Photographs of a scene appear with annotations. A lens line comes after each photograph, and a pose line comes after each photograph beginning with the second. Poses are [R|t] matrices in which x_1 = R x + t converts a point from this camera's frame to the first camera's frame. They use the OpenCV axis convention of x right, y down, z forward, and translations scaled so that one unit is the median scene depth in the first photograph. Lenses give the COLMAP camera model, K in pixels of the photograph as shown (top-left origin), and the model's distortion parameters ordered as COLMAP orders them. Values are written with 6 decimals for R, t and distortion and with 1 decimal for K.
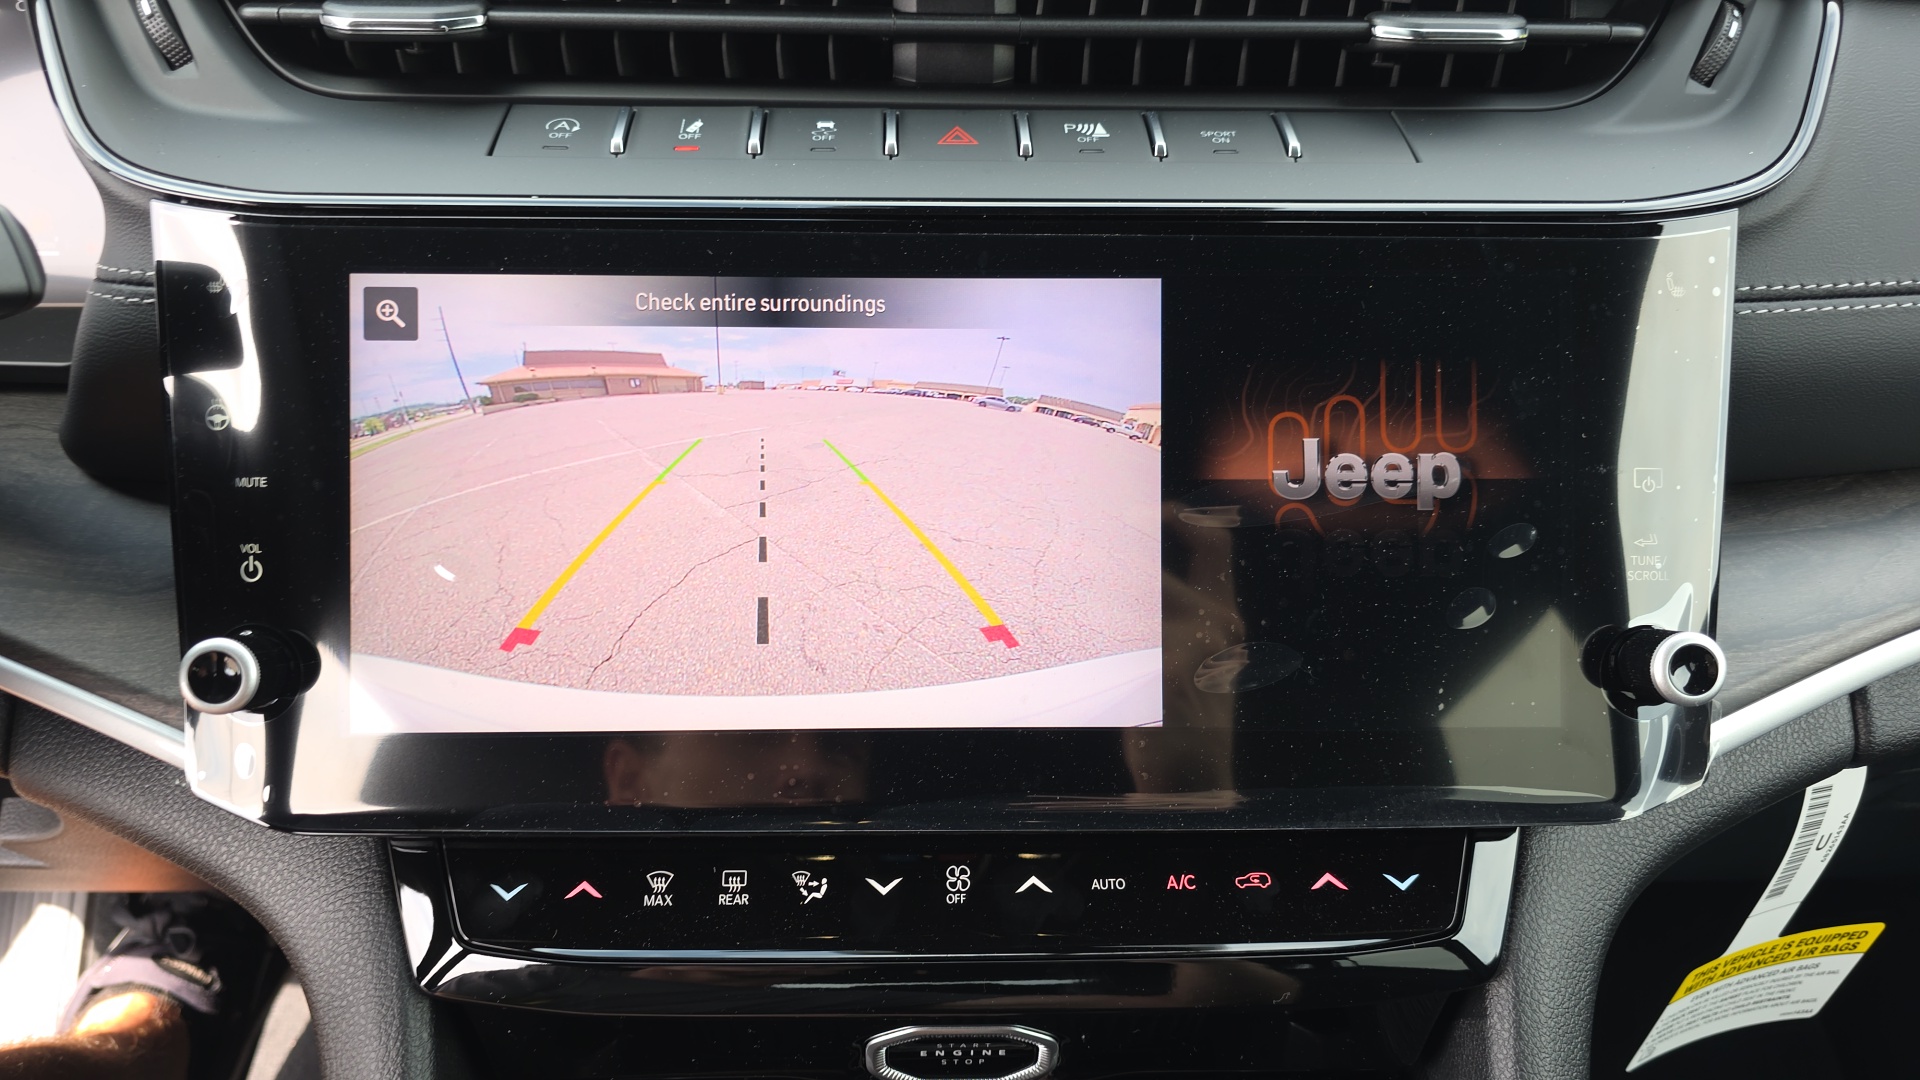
lens RADIAL K [[1361.7, 0, 933.7], [0, 1361.7, 531.9], [0, 0, 1]] dist [0.031014, -0.063978]
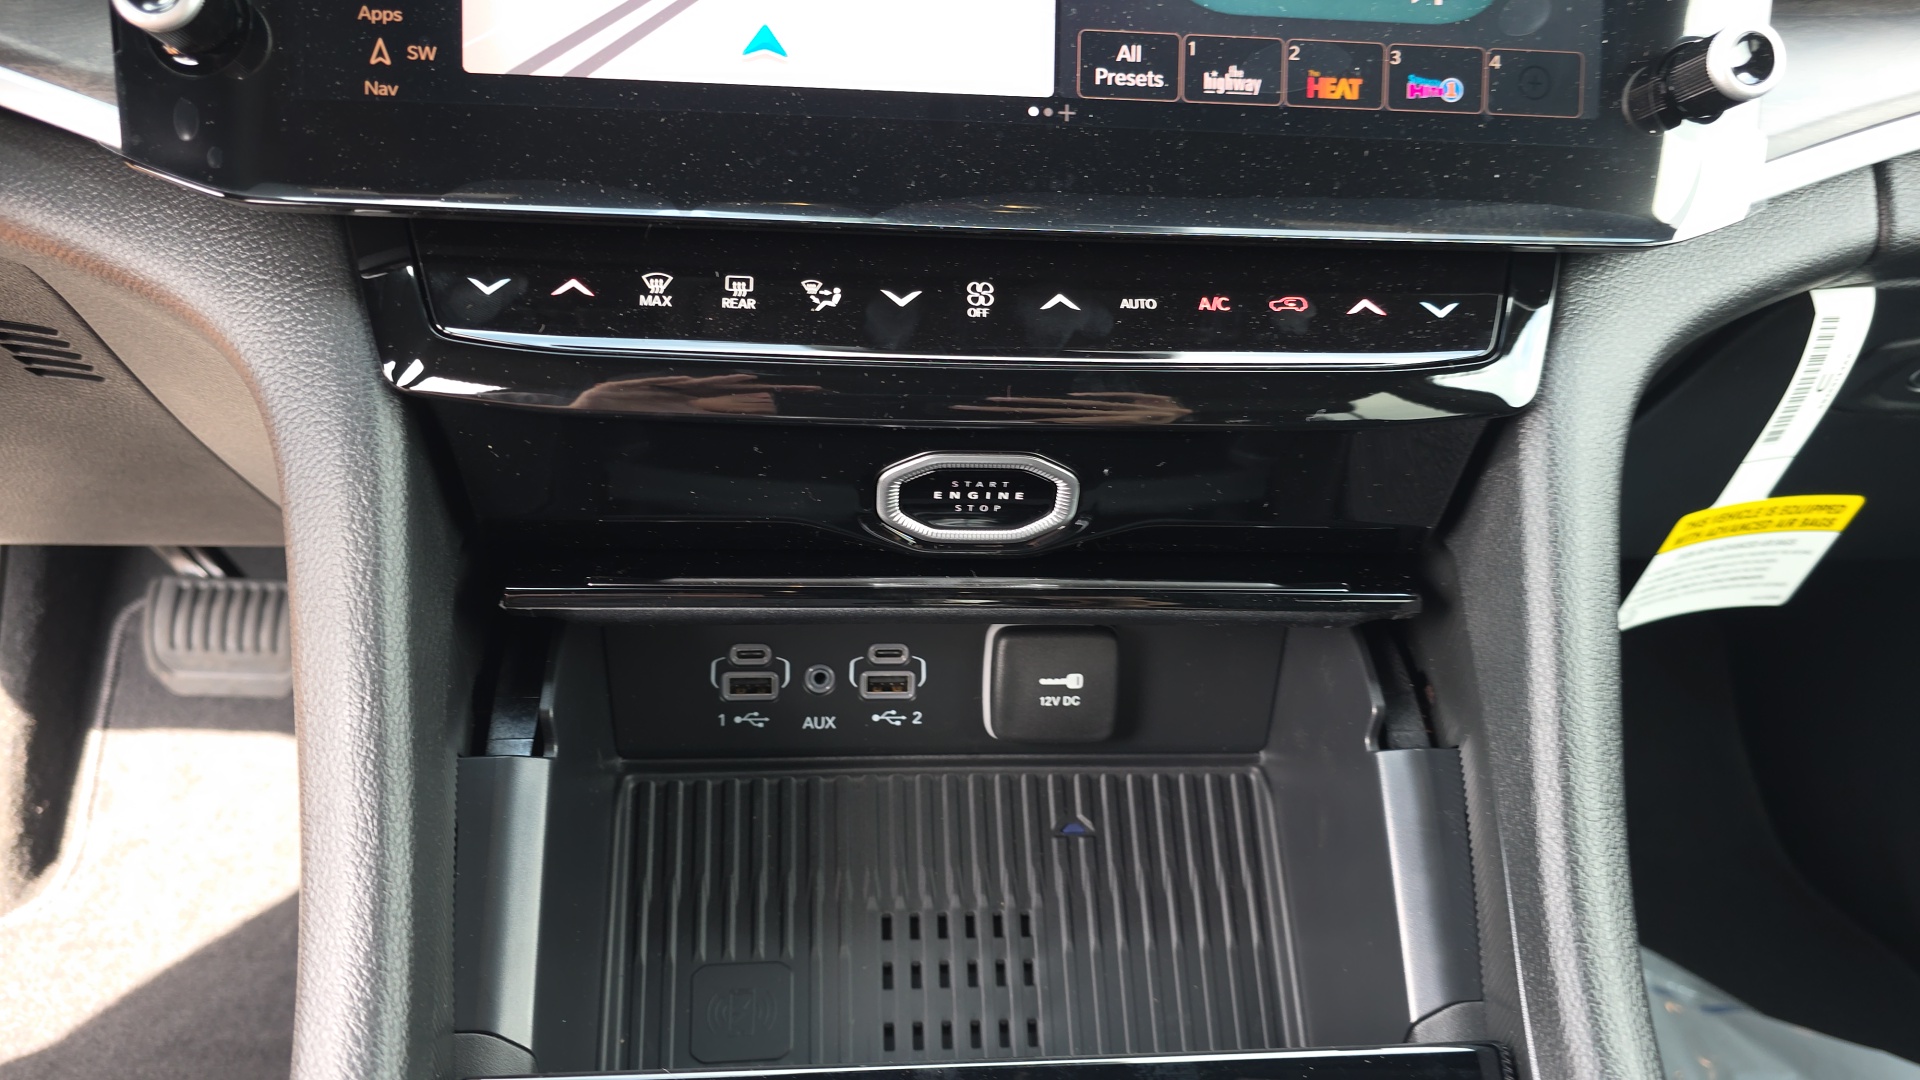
lens RADIAL K [[1309.1, 0, 960.0], [0, 1309.1, 540.0], [0, 0, 1]] dist [0.027442, -0.067509]
pose [[0.997548, 0.012681, 0.068832, -0.053748], [-0.017659, 0.997234, 0.072197, 0.345573], [-0.067727, -0.073235, 0.995012, 0.091588]]
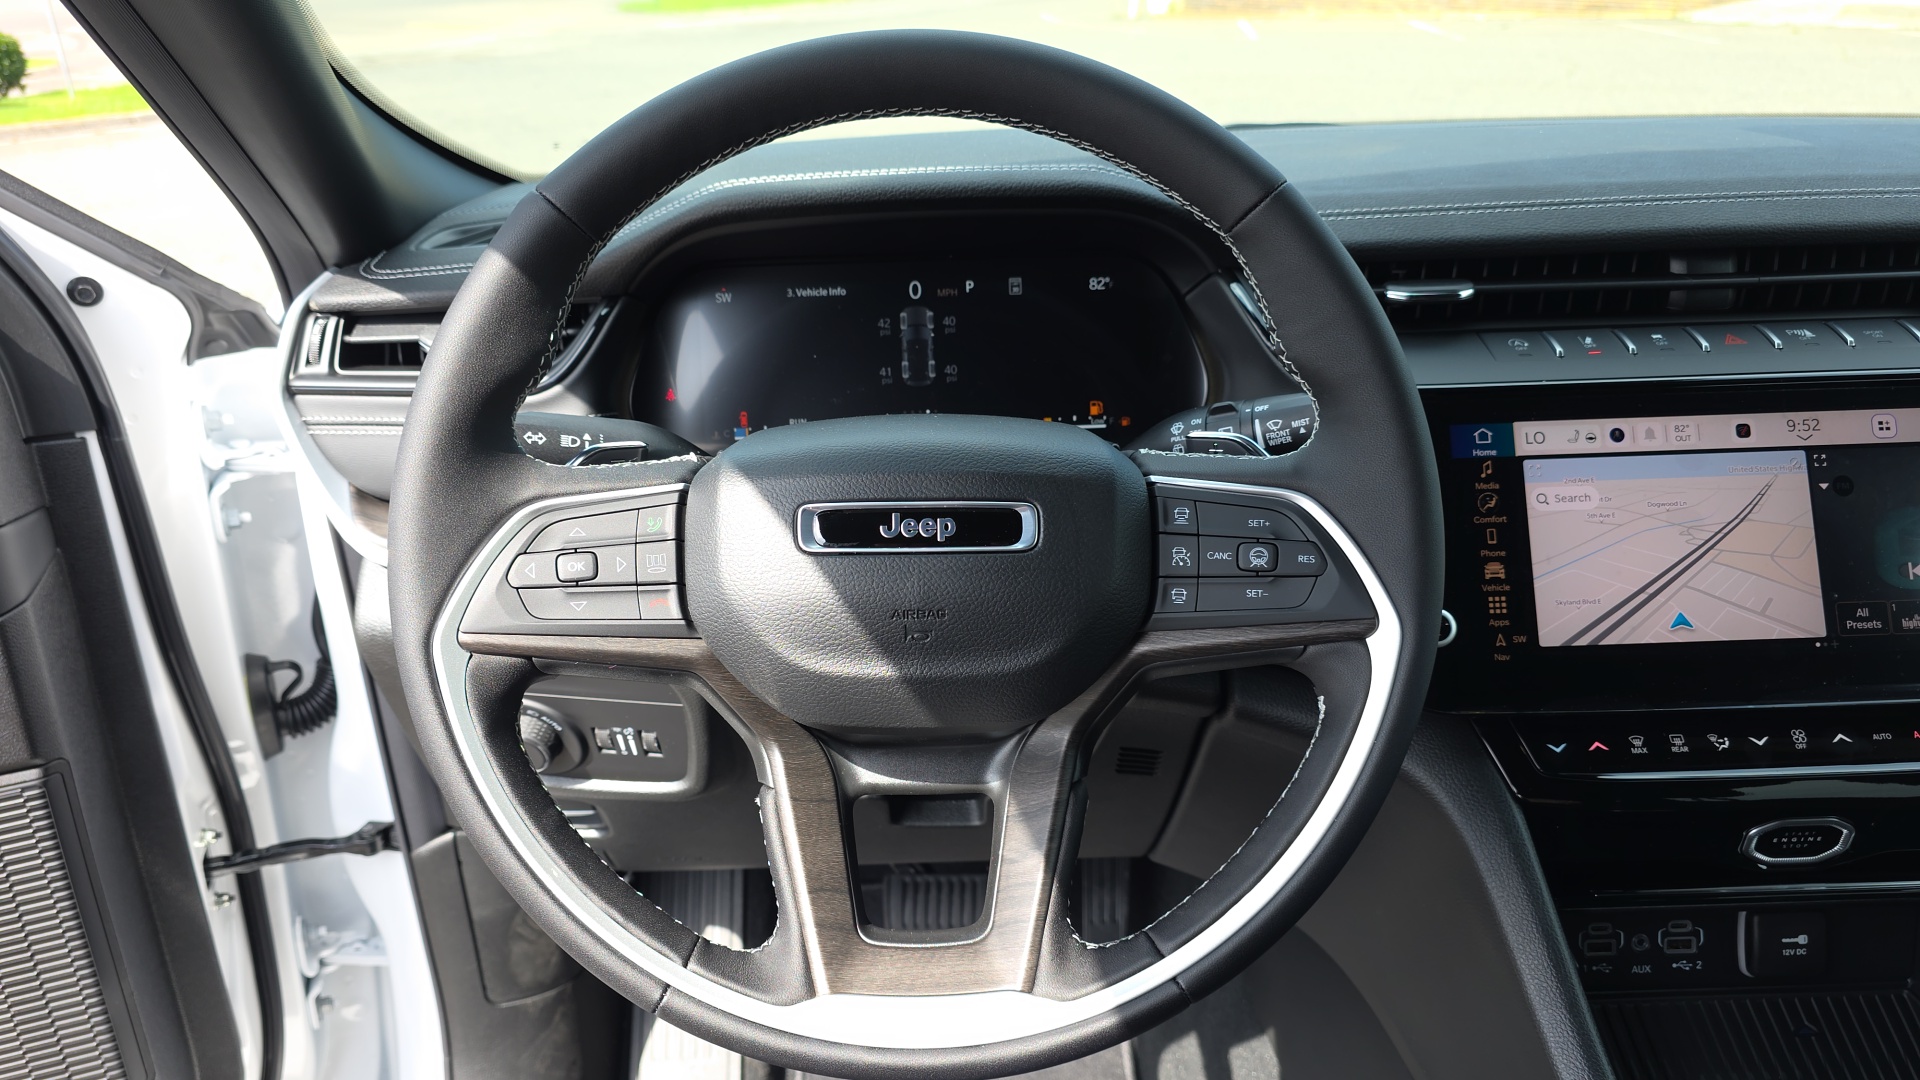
lens RADIAL K [[1295.0, 0, 936.5], [0, 1295.0, 542.8], [0, 0, 1]] dist [0.052712, -0.060082]
pose [[0.998742, -0.035085, -0.035820, -1.026995], [0.030850, 0.993161, -0.112604, 0.153226], [0.039526, 0.111357, 0.992994, -0.789104]]
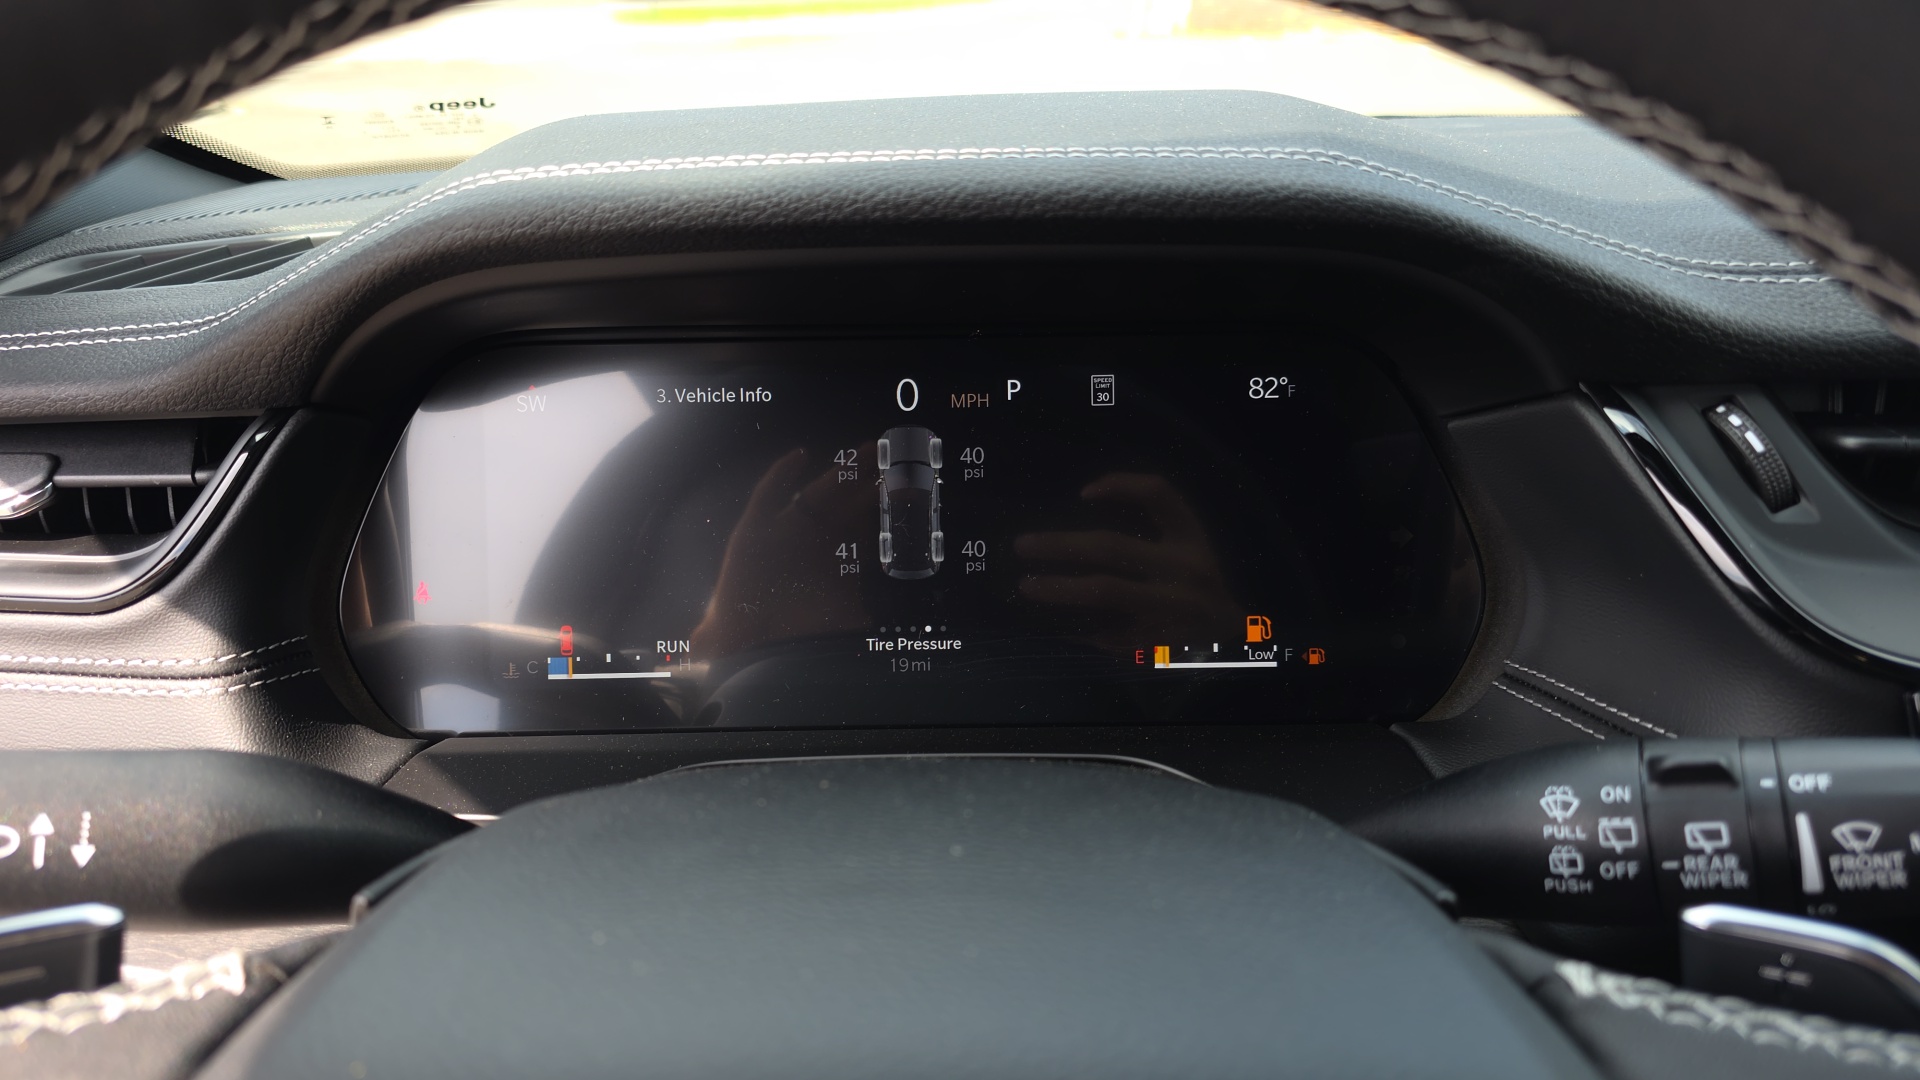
lens RADIAL K [[1330.8, 0, 935.4], [0, 1330.8, 547.8], [0, 0, 1]] dist [0.044284, -0.061131]
pose [[0.999378, -0.020114, -0.028968, -1.069578], [0.016344, 0.992028, -0.124955, -0.226379], [0.031251, 0.124404, 0.991739, 0.171472]]
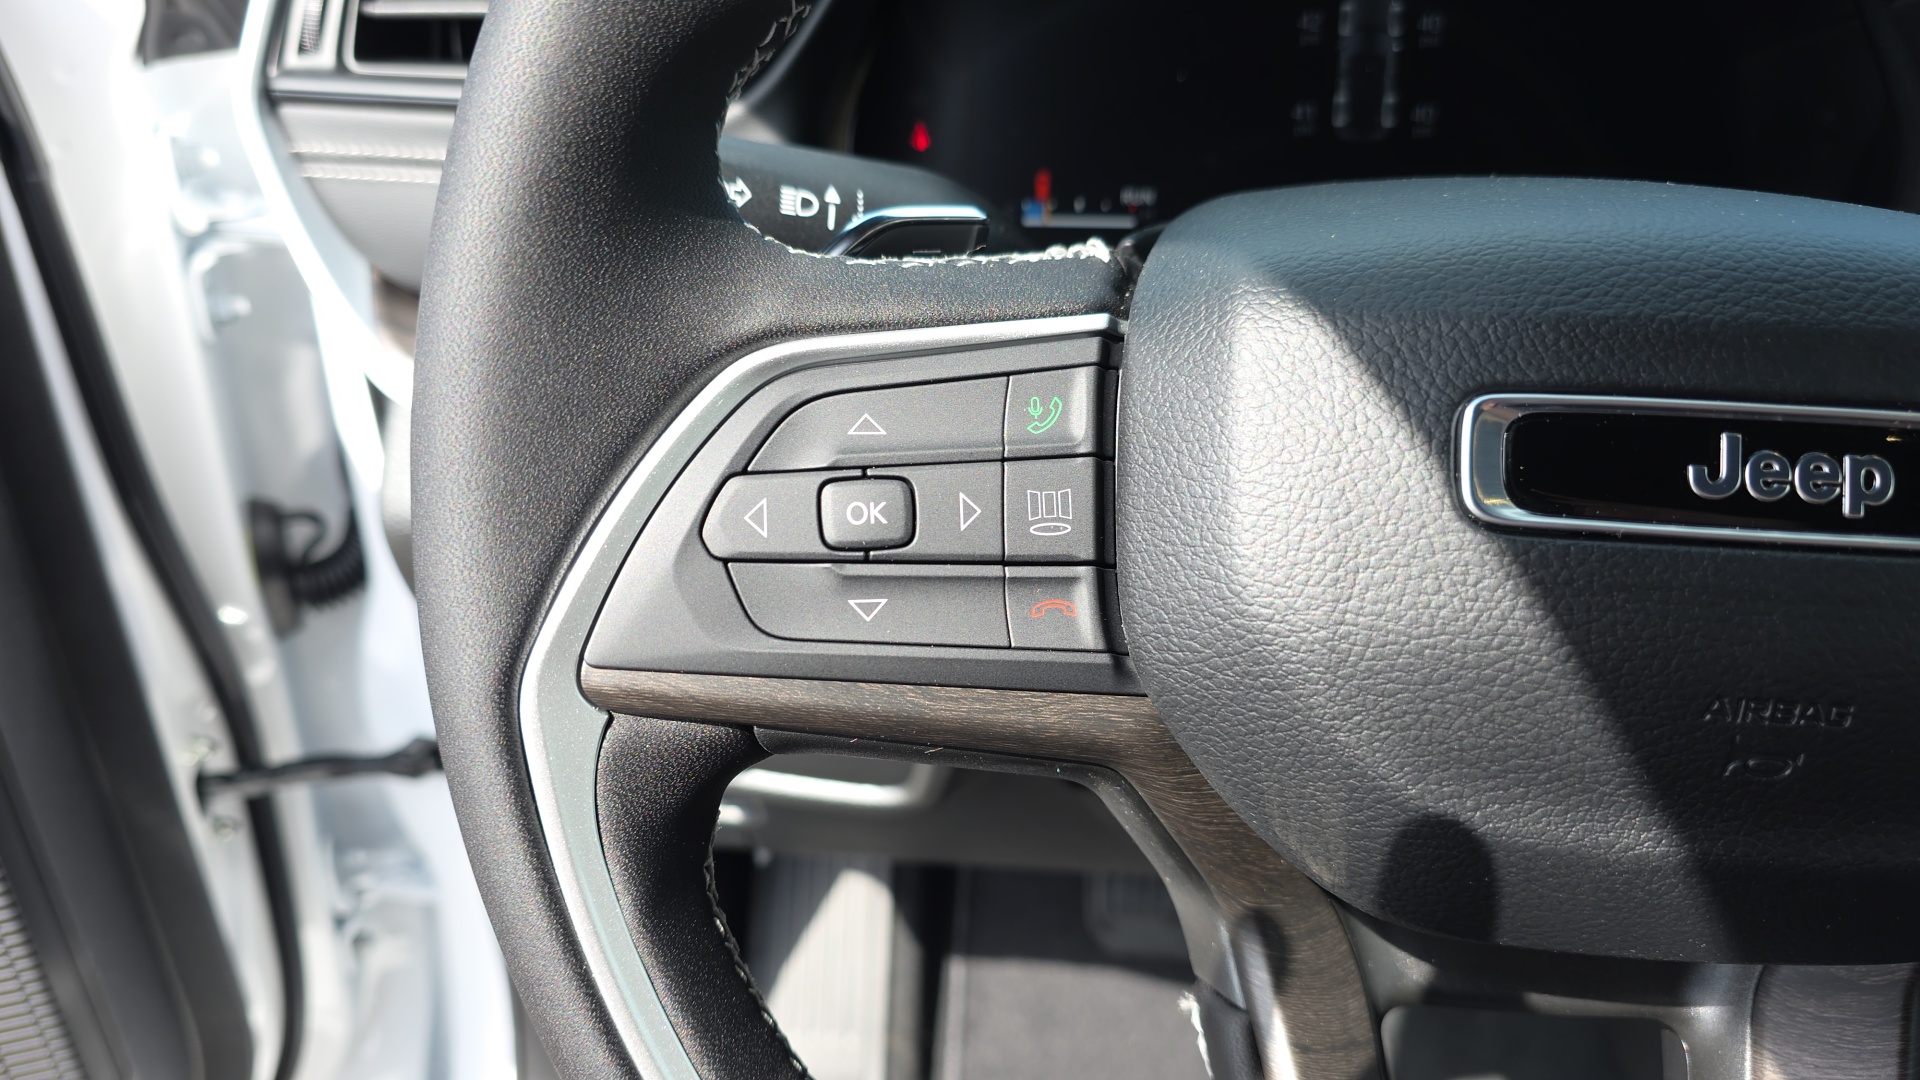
lens RADIAL K [[1367.8, 0, 945.3], [0, 1367.8, 541.1], [0, 0, 1]] dist [0.037871, -0.079090]
pose [[0.995451, 0.032997, -0.089378, -1.375980], [-0.031113, 0.999265, 0.022384, 0.007412], [0.090051, -0.019501, 0.995746, -0.005107]]
